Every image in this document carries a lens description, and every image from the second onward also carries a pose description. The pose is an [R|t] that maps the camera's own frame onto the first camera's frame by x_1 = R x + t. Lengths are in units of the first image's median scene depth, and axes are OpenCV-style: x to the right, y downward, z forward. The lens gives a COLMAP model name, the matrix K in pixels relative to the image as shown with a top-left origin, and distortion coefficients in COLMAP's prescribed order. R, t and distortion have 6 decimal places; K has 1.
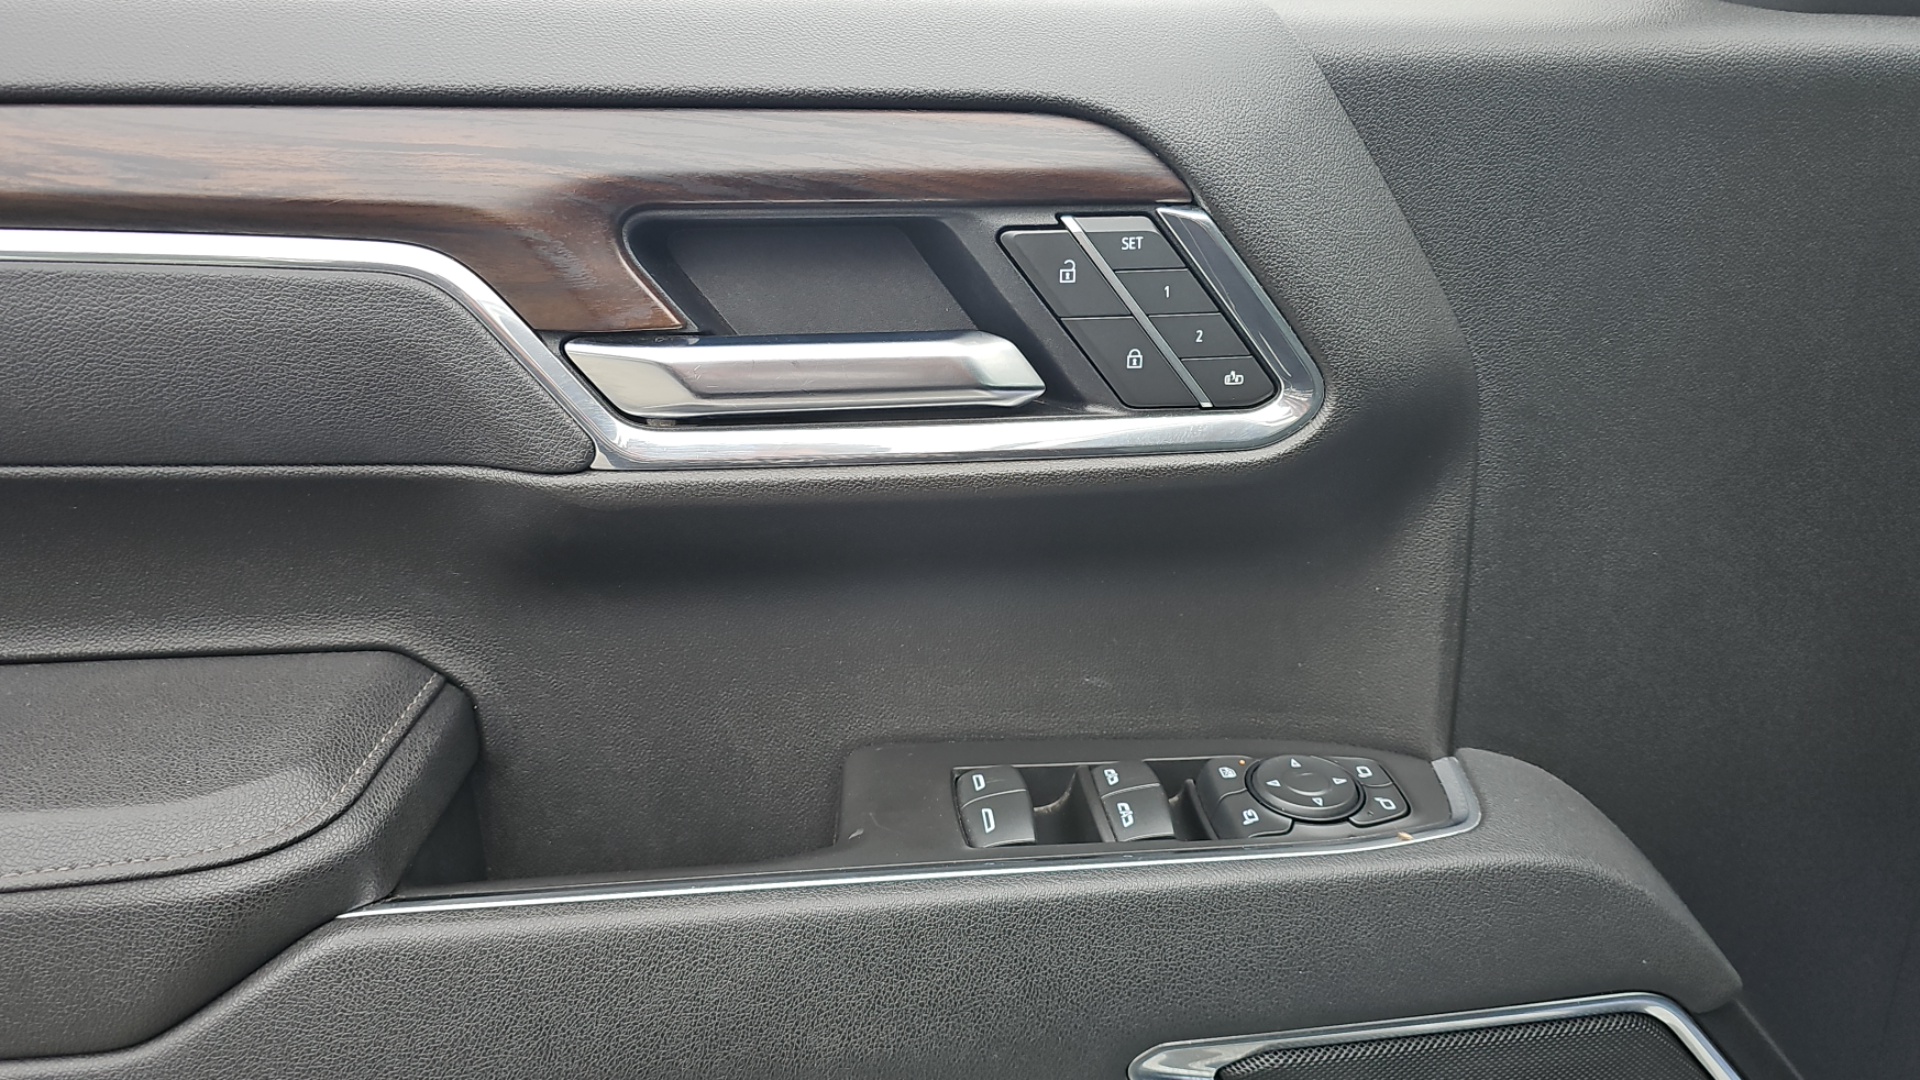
lens RADIAL K [[1377.3, 0, 960.0], [0, 1377.3, 540.0], [0, 0, 1]] dist [0.058345, -0.065040]
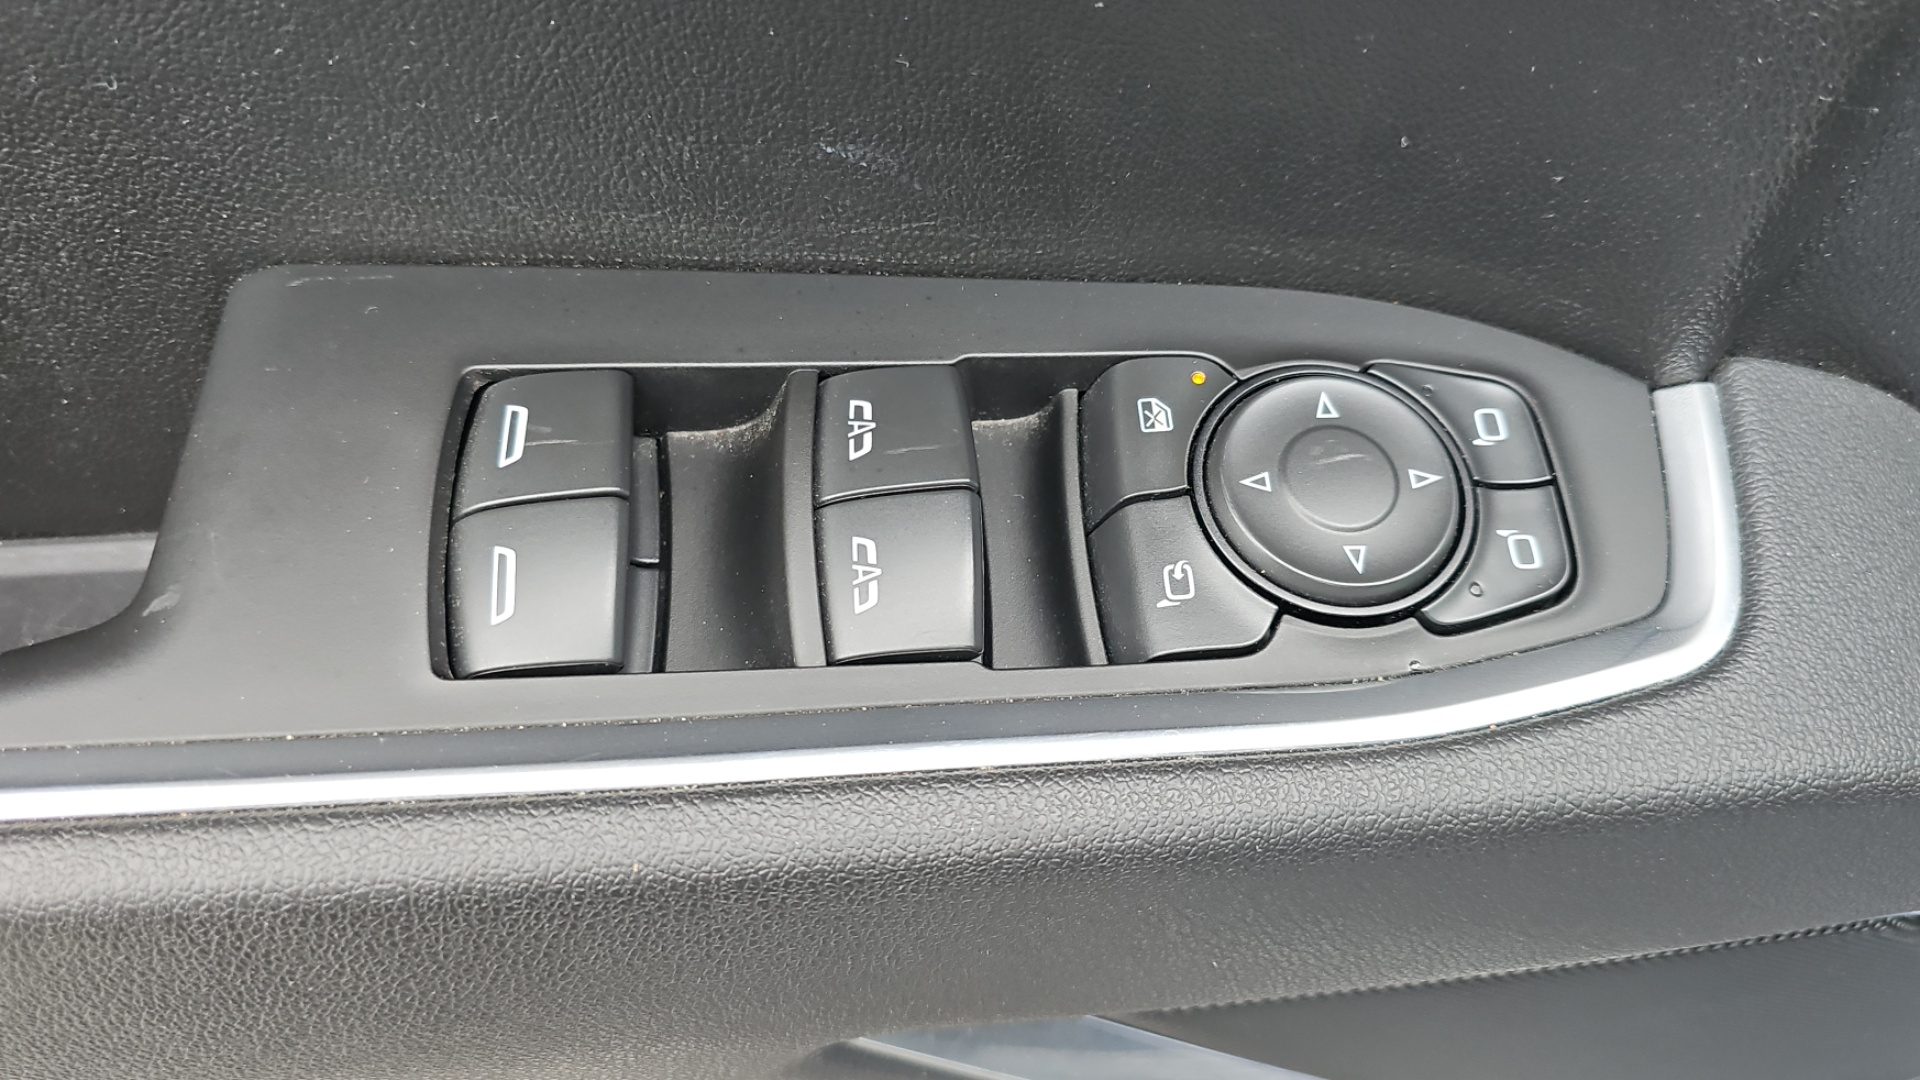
lens RADIAL K [[1377.3, 0, 960.0], [0, 1377.3, 540.0], [0, 0, 1]] dist [0.058345, -0.065040]
pose [[0.997089, 0.075376, 0.011508, 0.153799], [-0.065160, 0.763926, 0.642006, -0.069865], [0.039601, -0.640887, 0.766613, 0.760102]]
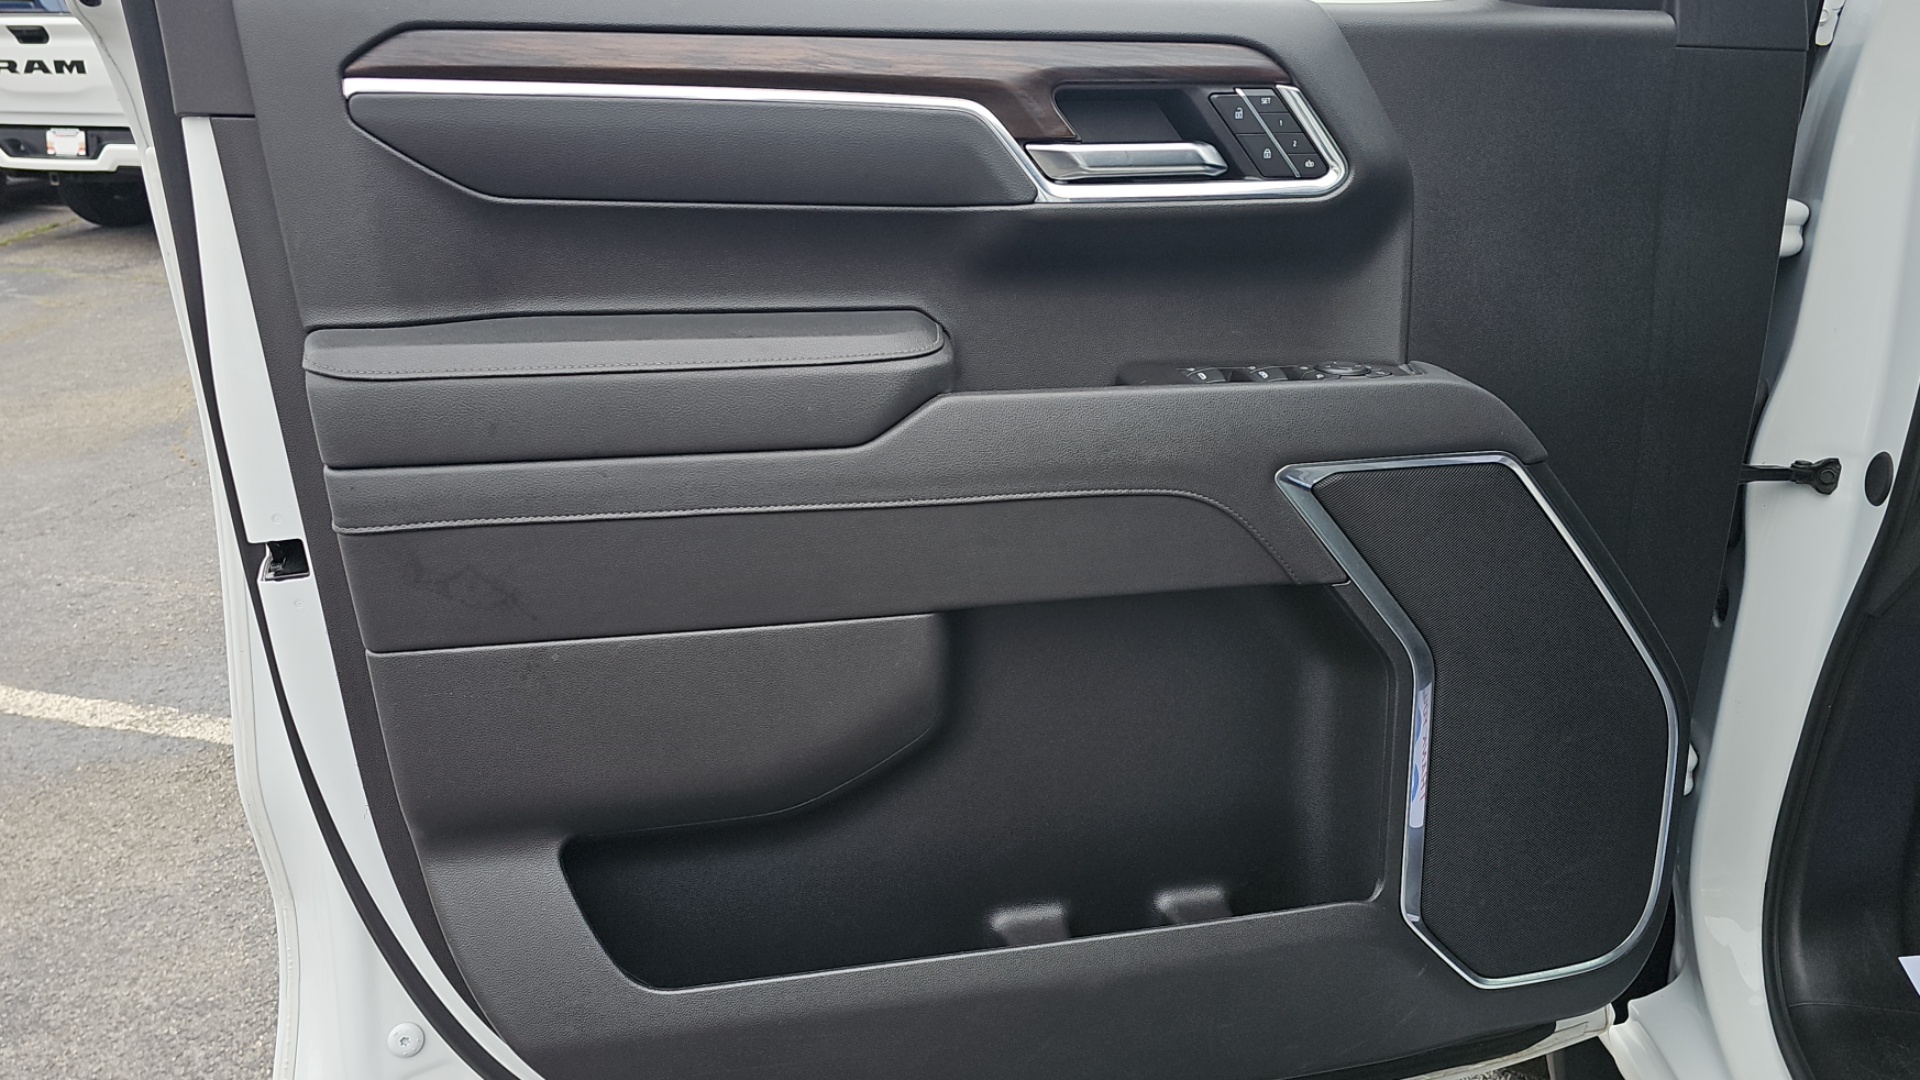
lens RADIAL K [[1377.3, 0, 960.0], [0, 1377.3, 540.0], [0, 0, 1]] dist [0.058345, -0.065040]
pose [[0.995614, -0.032583, 0.087702, -0.584443], [0.037678, 0.997659, -0.057071, 0.600757], [-0.085637, 0.060125, 0.994511, -1.147324]]
